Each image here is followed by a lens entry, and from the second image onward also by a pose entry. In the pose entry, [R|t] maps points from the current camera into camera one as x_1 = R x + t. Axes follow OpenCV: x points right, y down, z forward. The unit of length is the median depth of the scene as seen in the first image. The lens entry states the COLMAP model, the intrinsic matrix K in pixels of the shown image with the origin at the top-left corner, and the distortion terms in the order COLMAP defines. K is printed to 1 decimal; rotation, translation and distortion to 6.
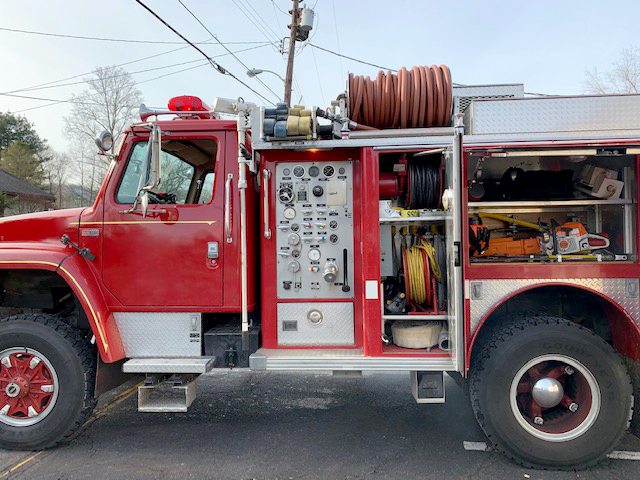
lens RADIAL K [[480.5, 0, 320.0], [0, 480.5, 240.0], [0, 0, 1]] dist [0.059568, -0.070283]
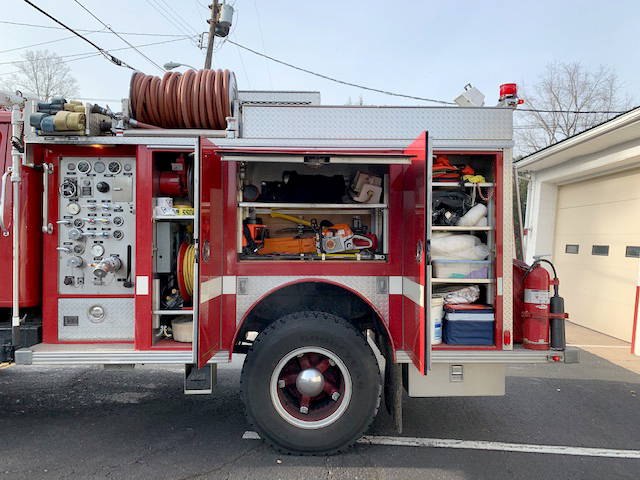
lens RADIAL K [[480.4, 0, 320.0], [0, 480.4, 240.0], [0, 0, 1]] dist [0.020447, -0.007476]
pose [[0.995141, 0.019379, 0.096531, 0.366402], [-0.019901, 0.999792, 0.004441, -0.004576], [-0.096425, -0.006340, 0.995320, -0.049712]]
